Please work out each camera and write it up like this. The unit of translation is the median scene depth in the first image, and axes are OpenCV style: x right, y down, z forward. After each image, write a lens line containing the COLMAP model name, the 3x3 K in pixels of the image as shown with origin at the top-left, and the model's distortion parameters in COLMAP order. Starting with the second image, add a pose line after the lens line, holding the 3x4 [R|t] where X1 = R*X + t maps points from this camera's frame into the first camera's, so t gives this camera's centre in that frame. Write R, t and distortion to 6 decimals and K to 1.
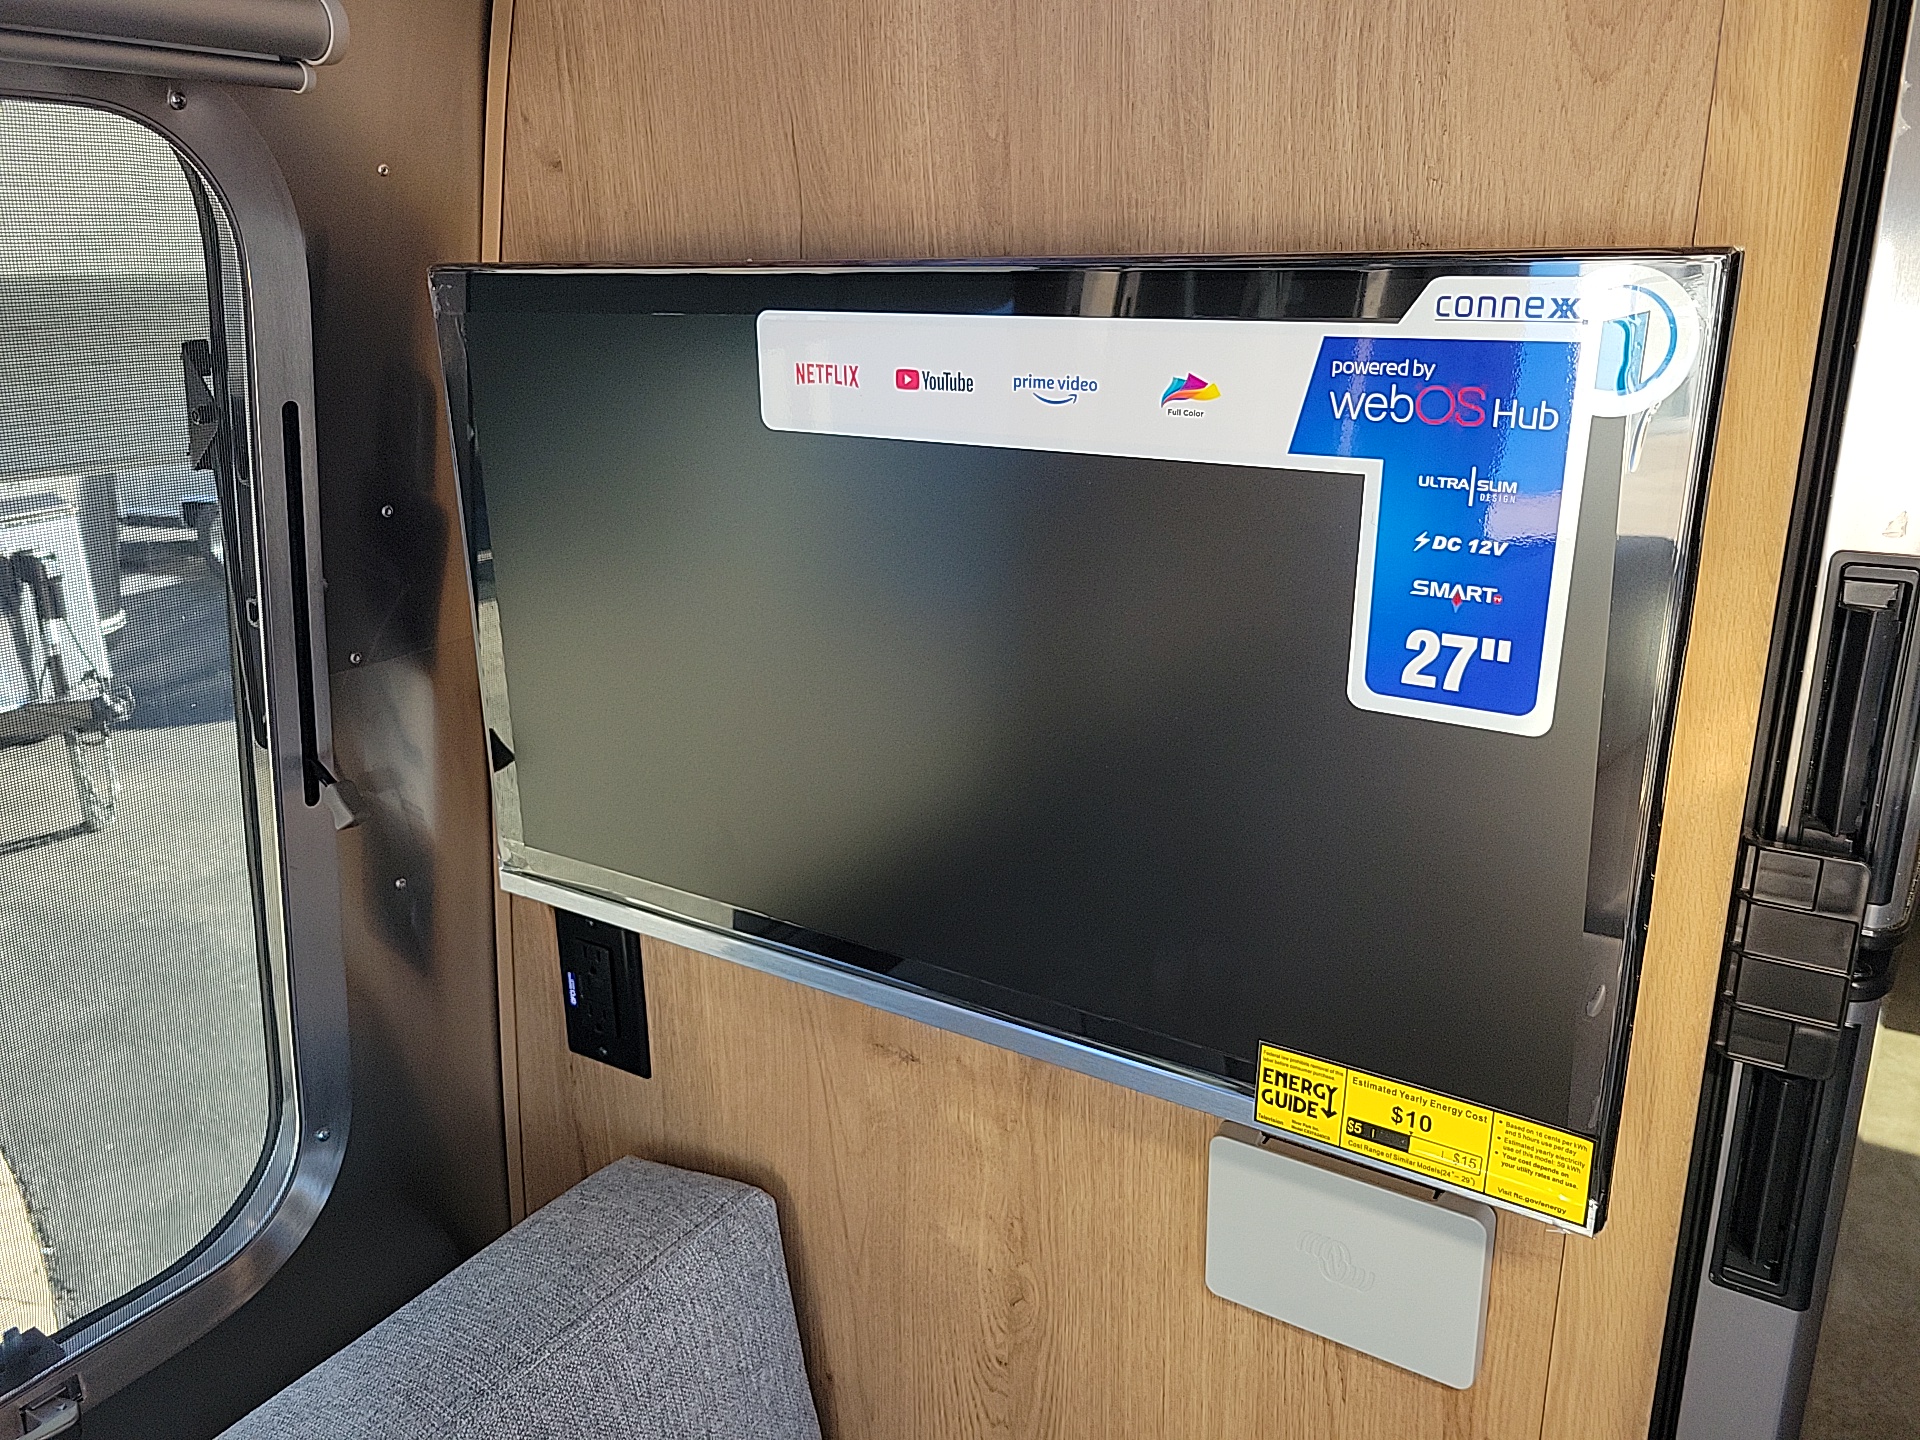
lens RADIAL K [[1449.1, 0, 960.0], [0, 1449.1, 720.0], [0, 0, 1]] dist [0.052669, -0.030322]
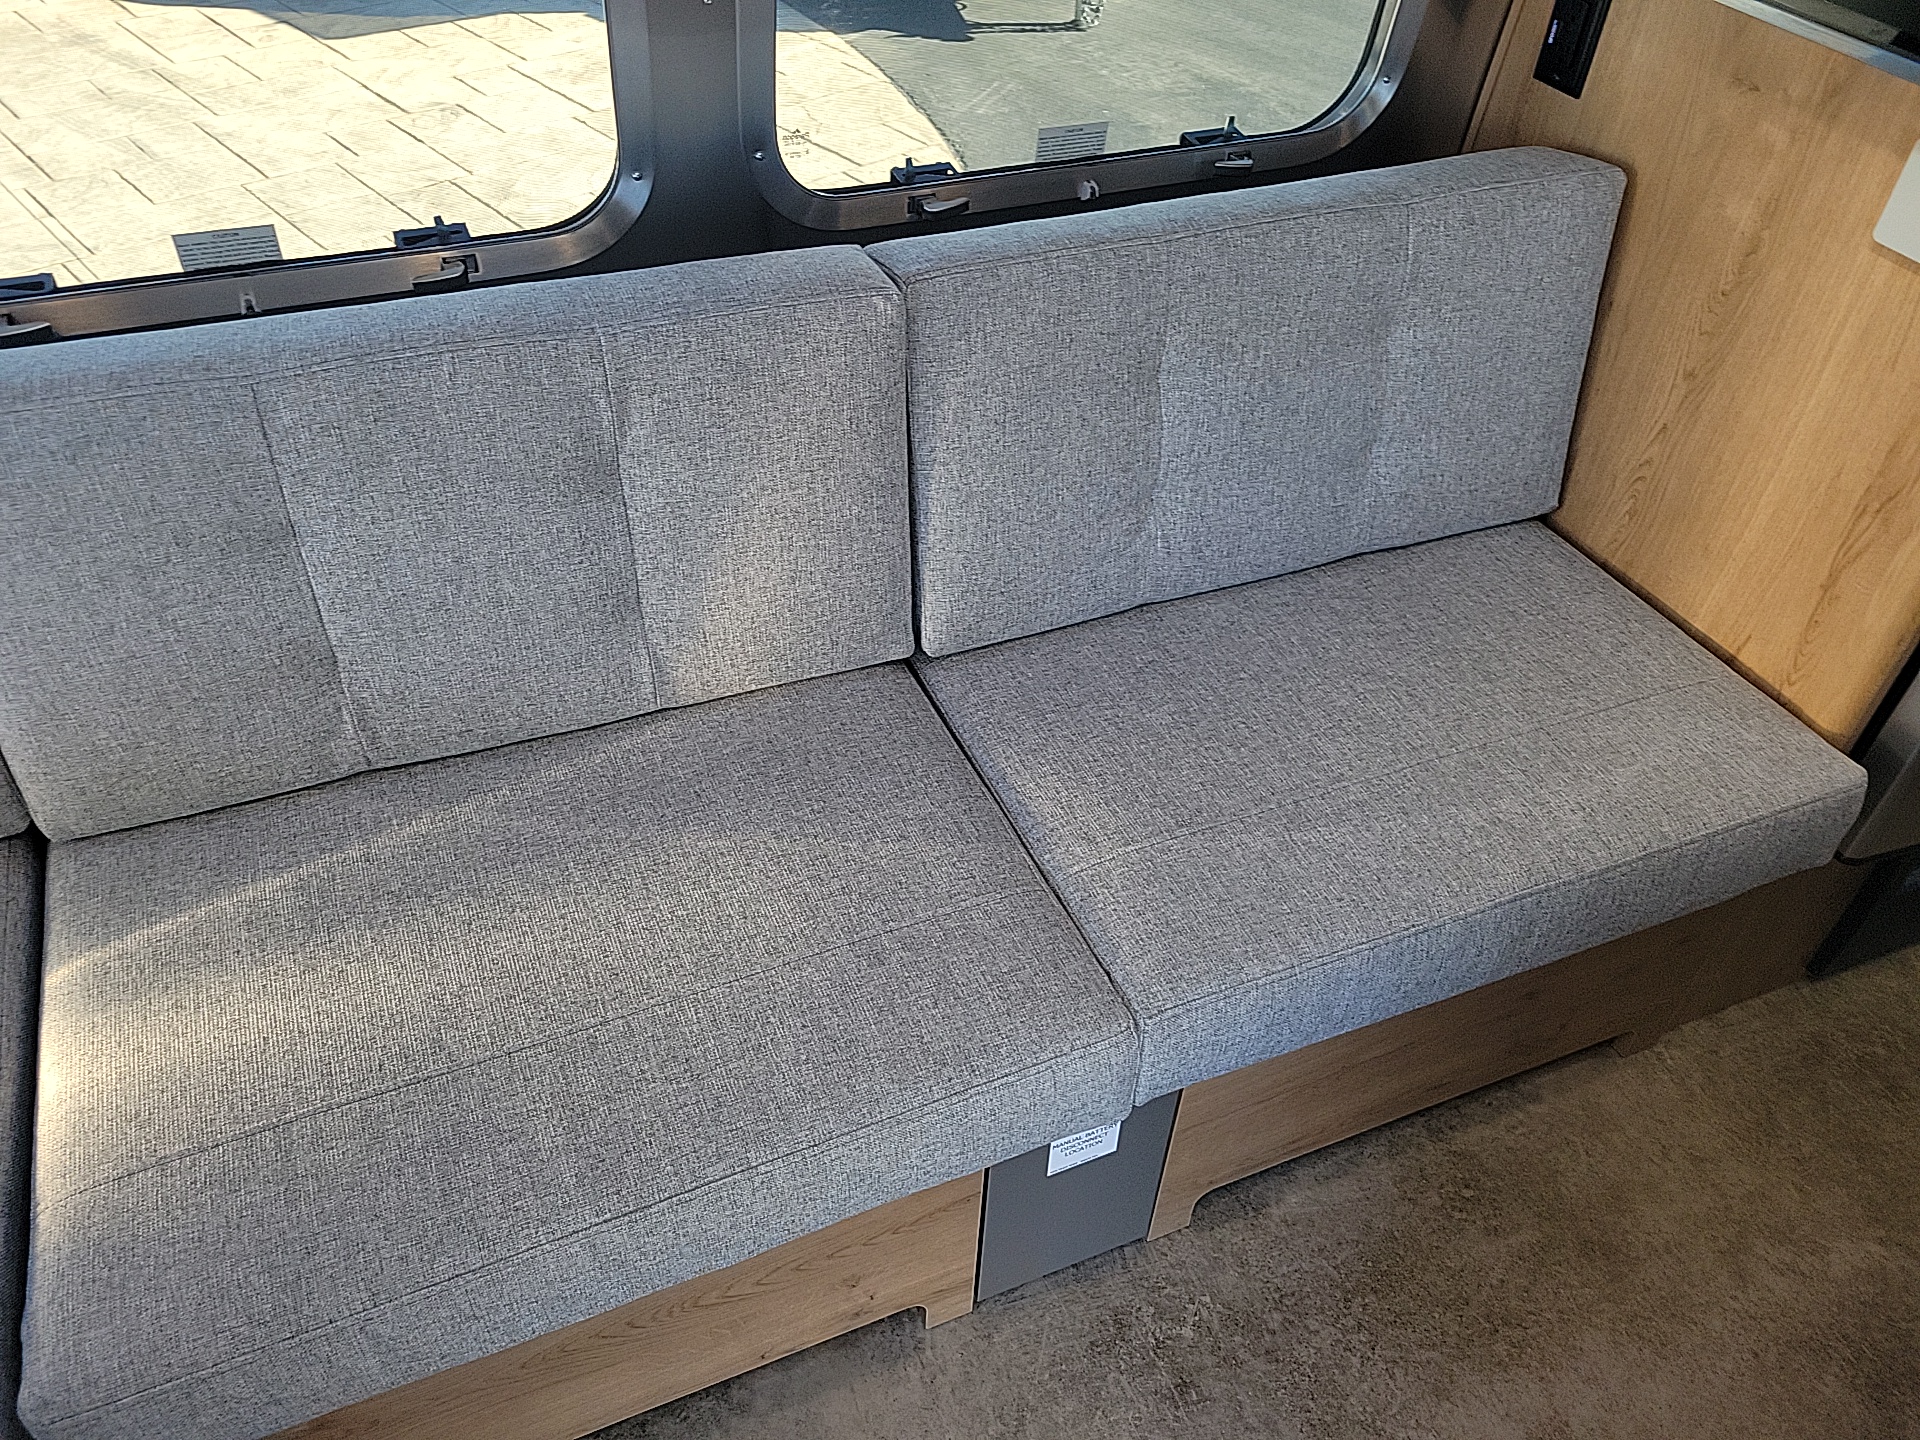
lens RADIAL K [[1449.1, 0, 960.0], [0, 1449.1, 720.0], [0, 0, 1]] dist [0.052669, -0.030322]
pose [[0.816152, 0.421064, -0.395728, 0.179919], [-0.222928, 0.861267, 0.456642, 0.263884], [0.533103, -0.284471, 0.796792, -0.948646]]
